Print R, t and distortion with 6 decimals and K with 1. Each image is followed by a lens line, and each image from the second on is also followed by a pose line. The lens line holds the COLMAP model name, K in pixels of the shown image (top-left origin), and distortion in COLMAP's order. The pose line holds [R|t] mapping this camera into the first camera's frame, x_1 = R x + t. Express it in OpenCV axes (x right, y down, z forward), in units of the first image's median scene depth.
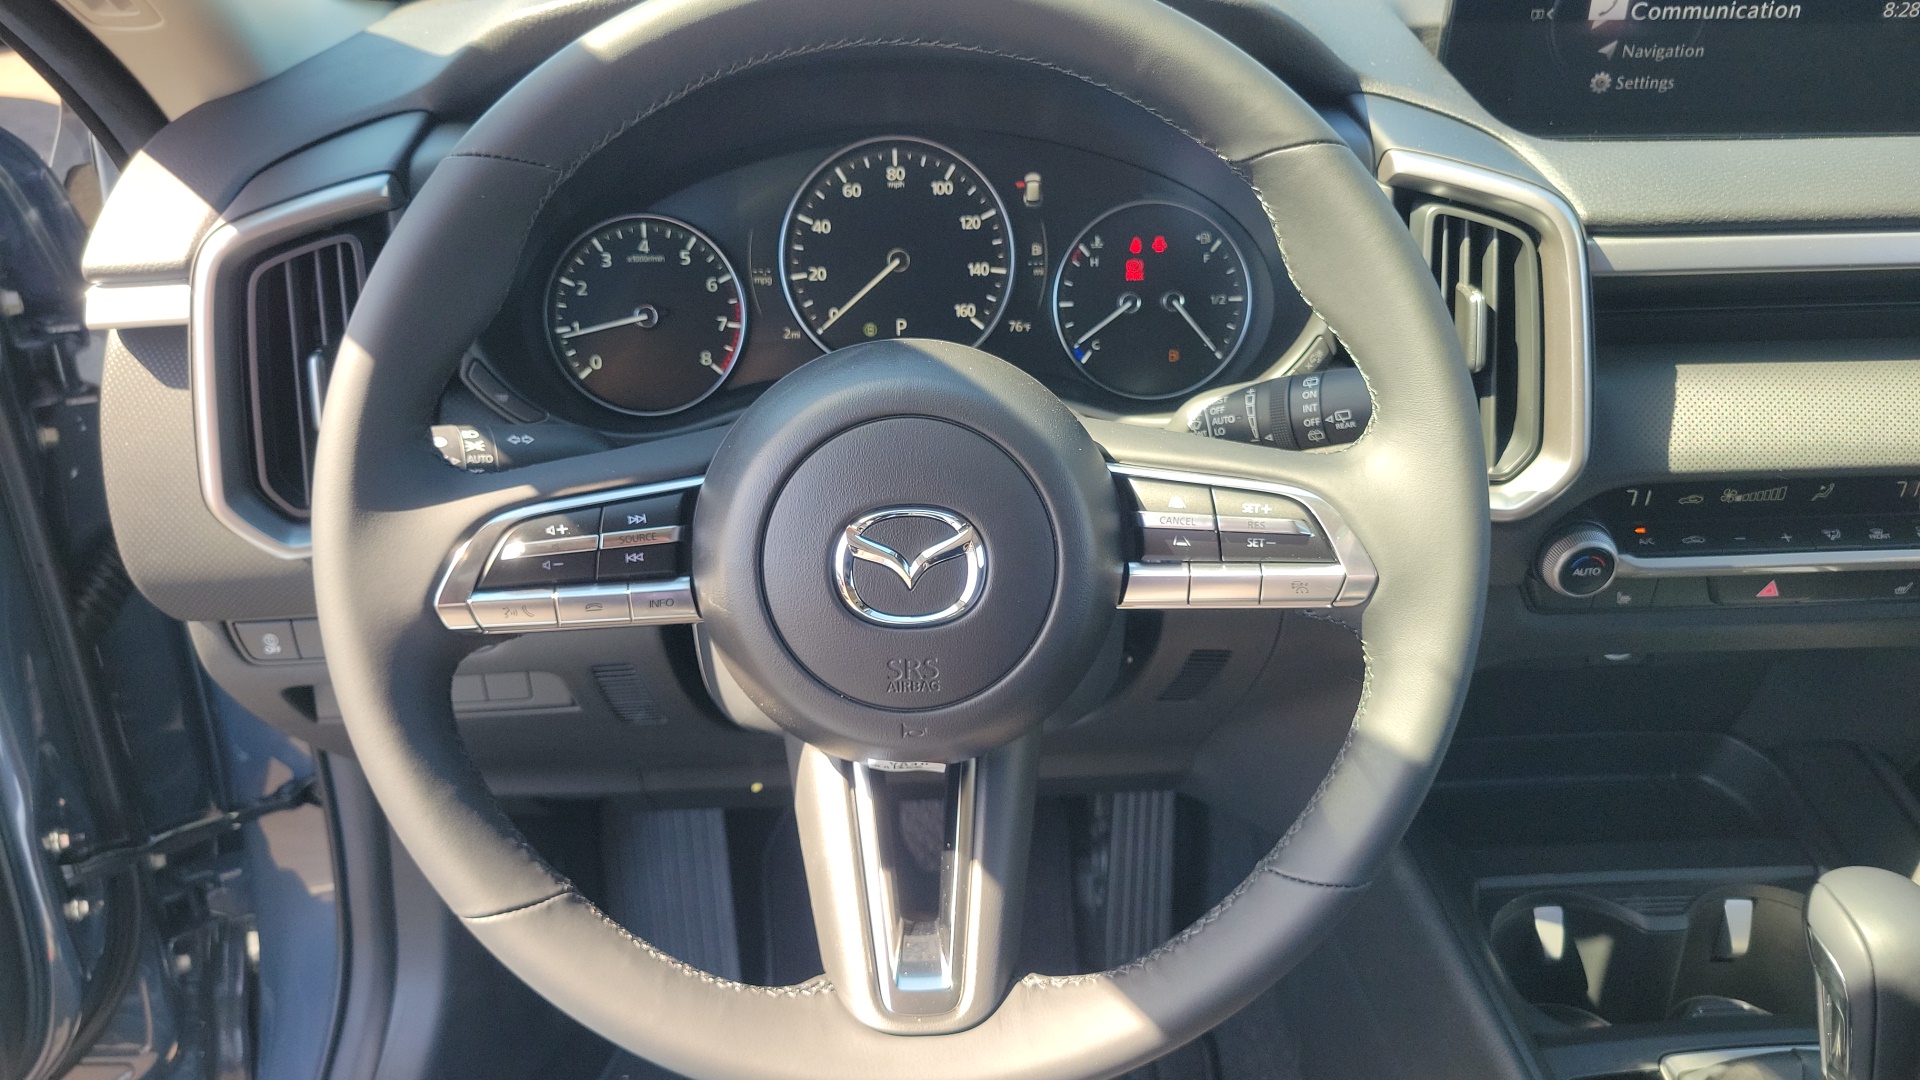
lens RADIAL K [[1443.0, 0, 948.4], [0, 1443.0, 534.9], [0, 0, 1]] dist [0.024518, -0.026220]
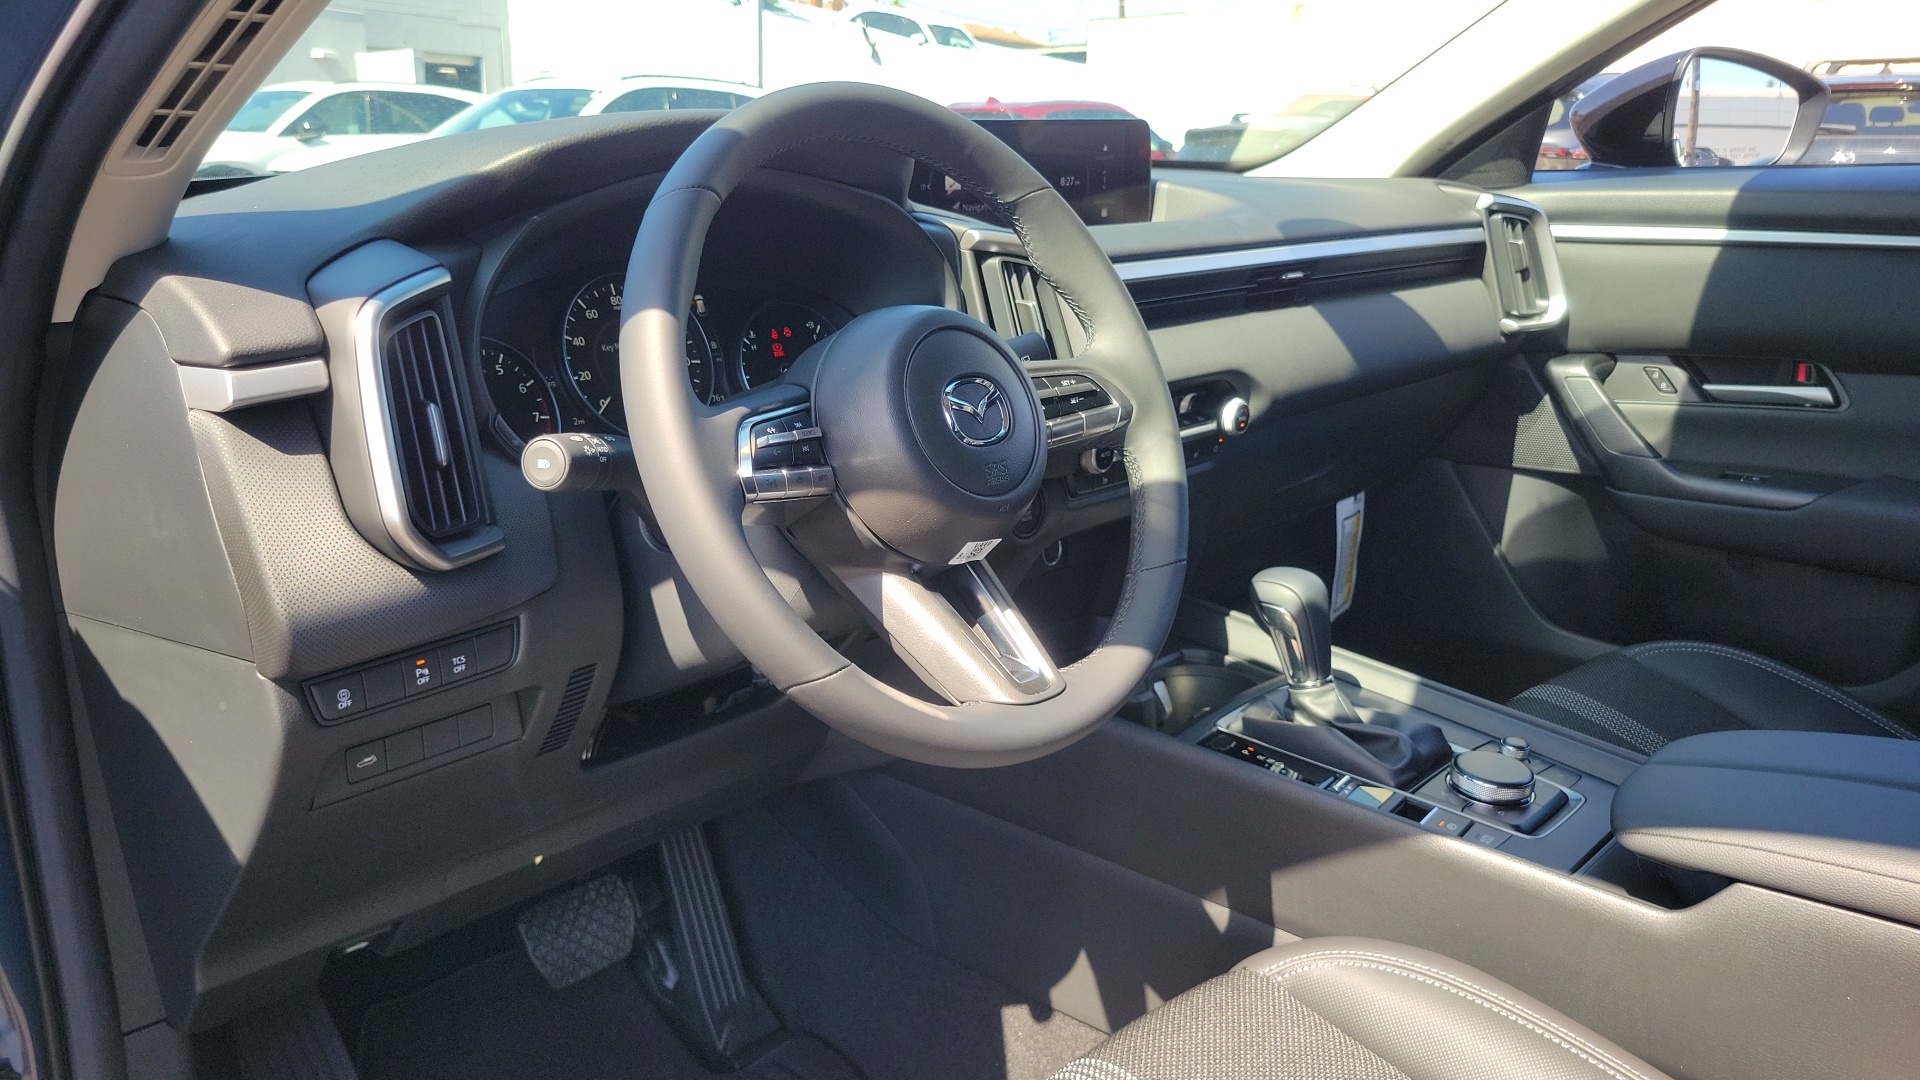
lens RADIAL K [[1443.0, 0, 932.2], [0, 1443.0, 522.3], [0, 0, 1]] dist [0.024518, -0.026220]
pose [[0.713720, -0.168373, 0.679893, -0.917214], [0.338273, 0.932830, -0.124092, 0.250274], [-0.613331, 0.318557, 0.722736, -0.114586]]
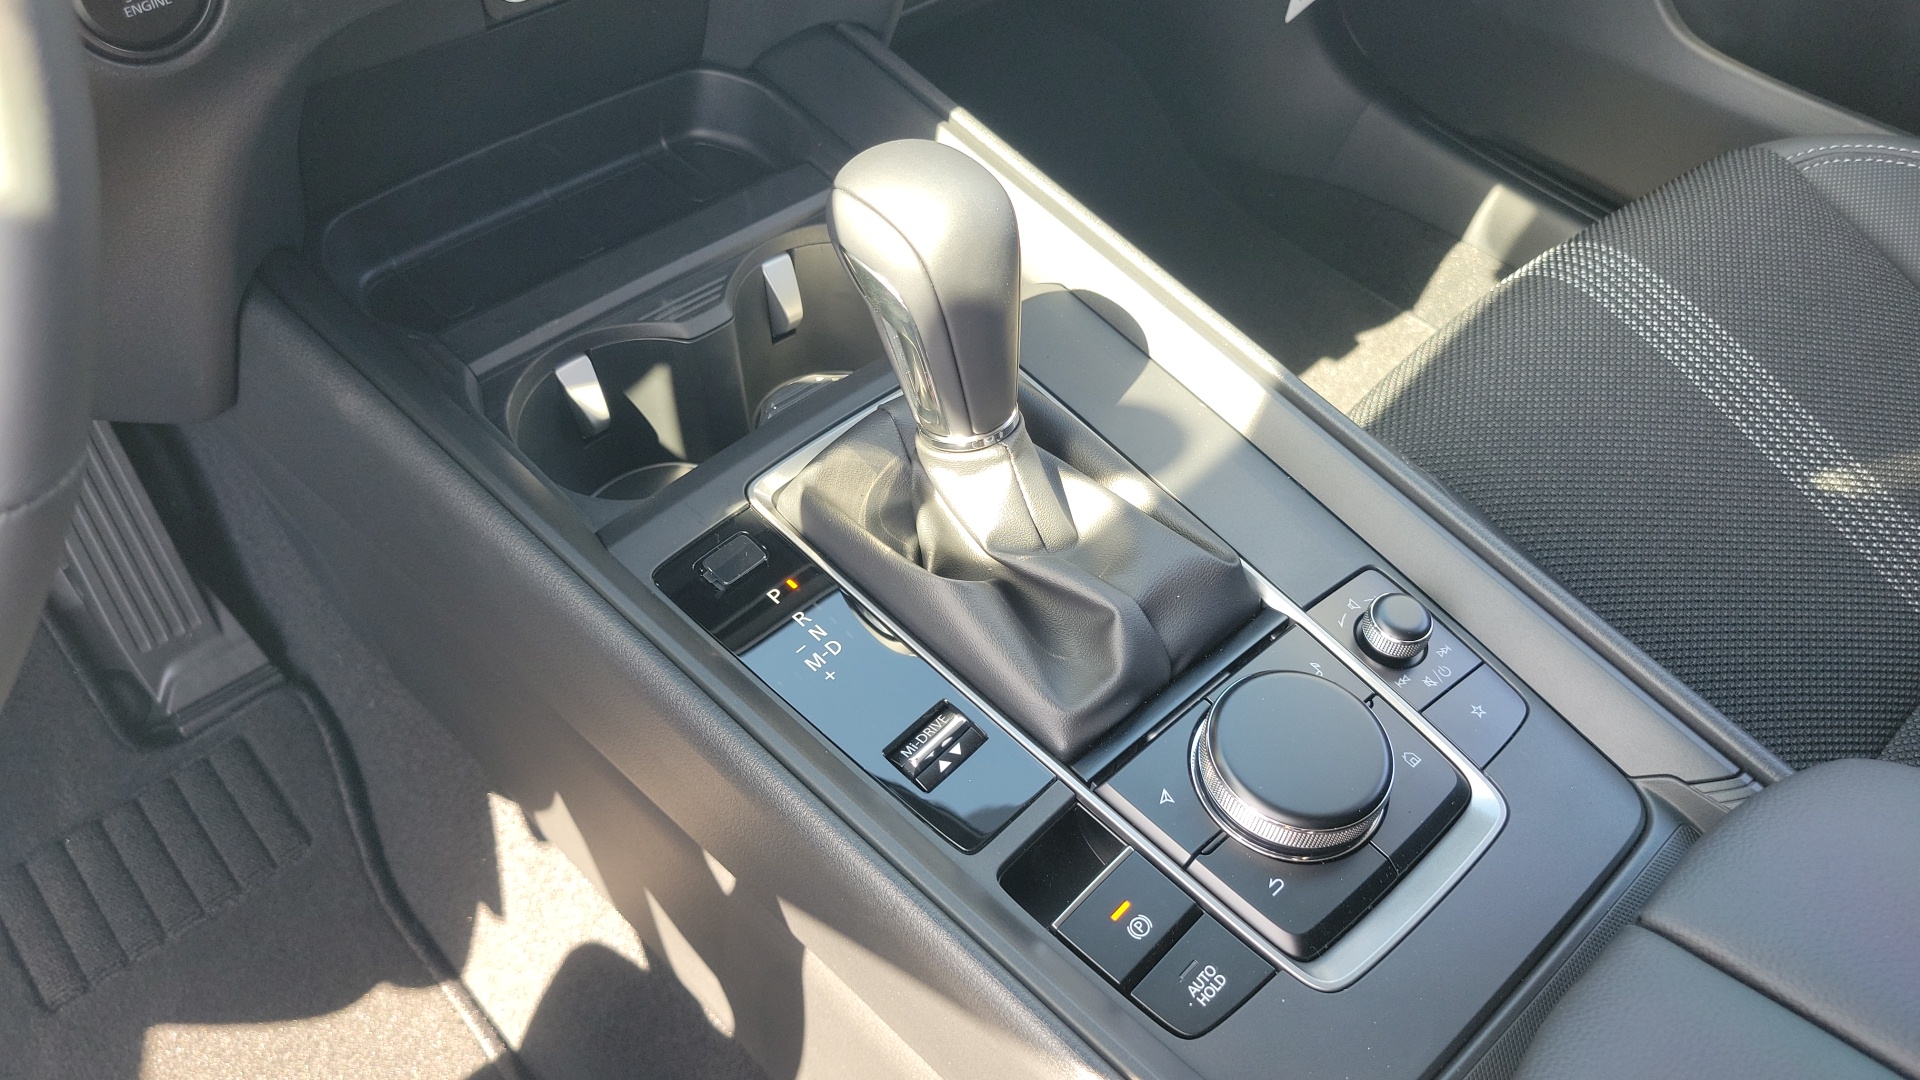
lens RADIAL K [[1443.0, 0, 959.6], [0, 1443.0, 555.7], [0, 0, 1]] dist [0.024518, -0.026220]
pose [[0.756937, -0.460675, 0.463493, 0.218305], [0.276265, 0.868344, 0.411893, 0.115101], [-0.592220, -0.183730, 0.784550, 0.348474]]
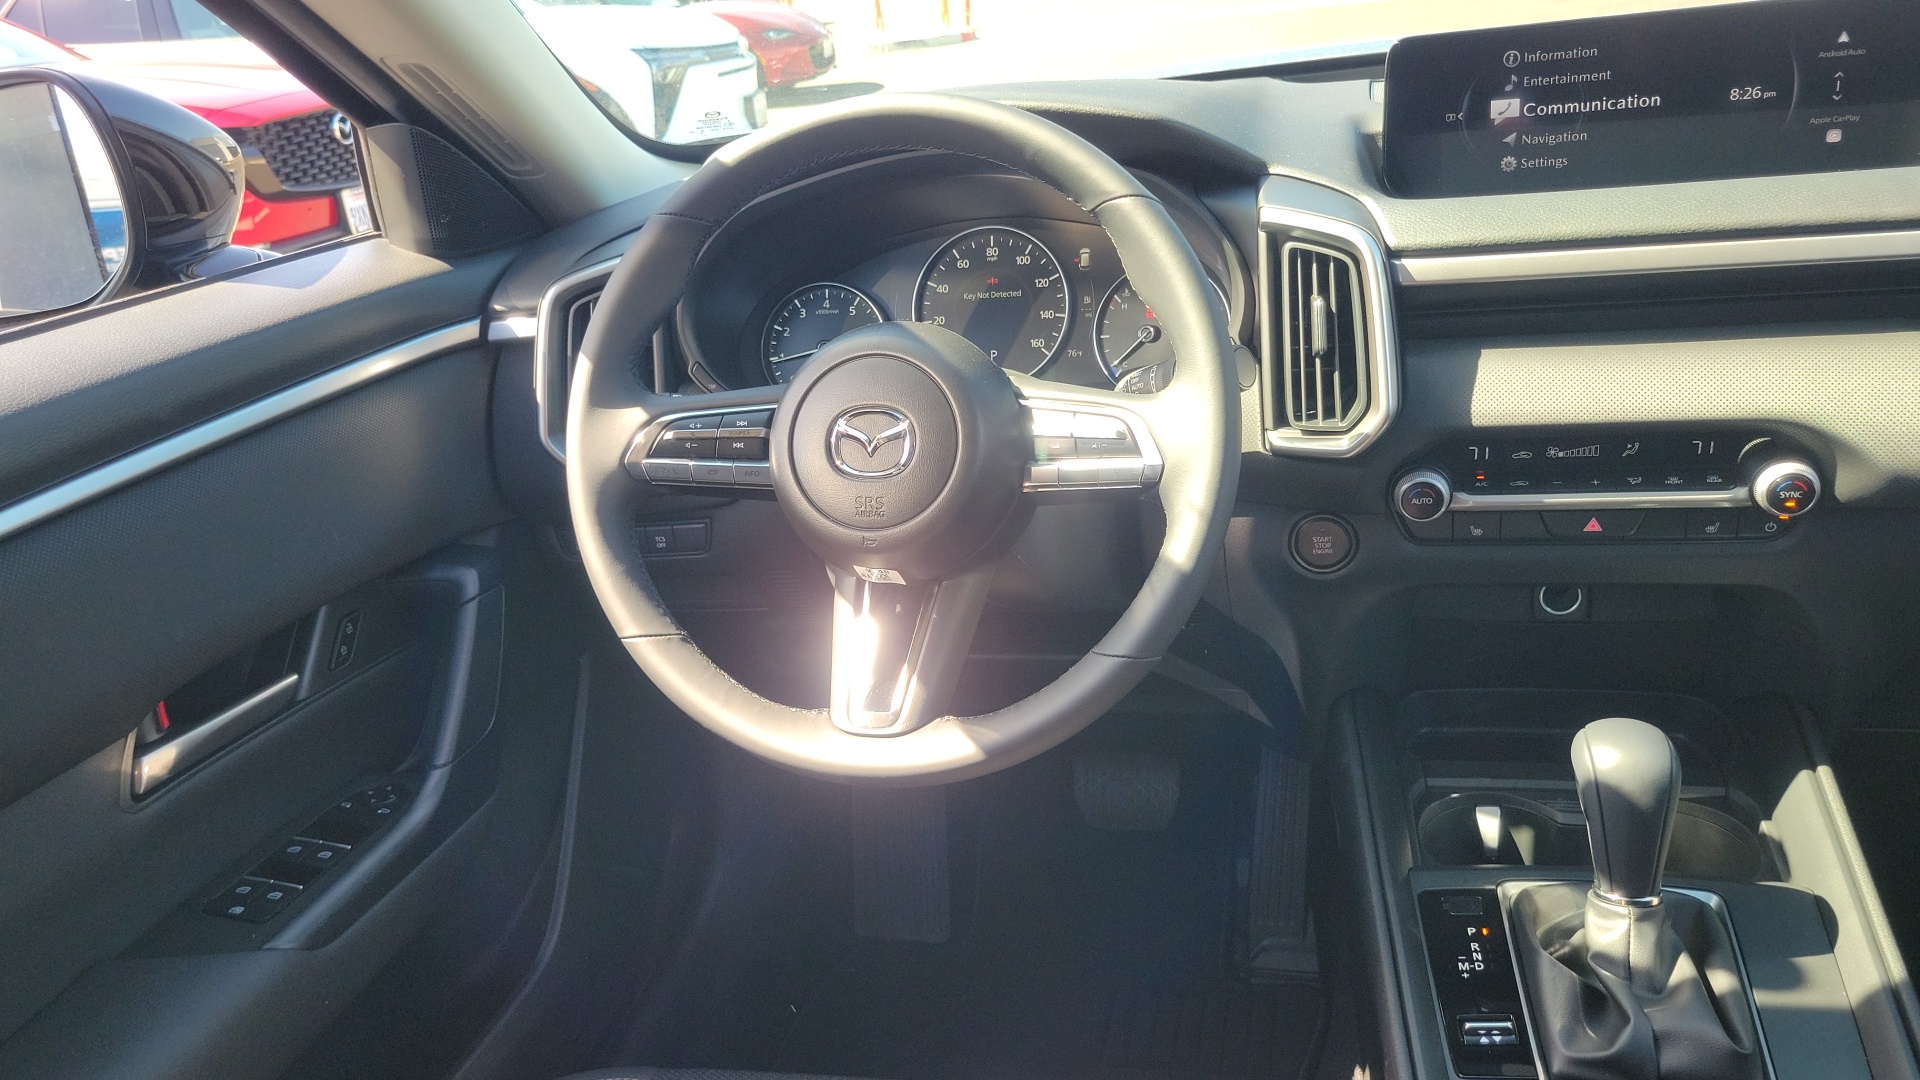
lens RADIAL K [[1443.0, 0, 944.6], [0, 1443.0, 532.7], [0, 0, 1]] dist [0.024518, -0.026220]
pose [[0.956011, 0.015952, -0.292896, 0.410995], [-0.050409, 0.992600, -0.110473, 0.231085], [0.288966, 0.120378, 0.949741, -0.434935]]
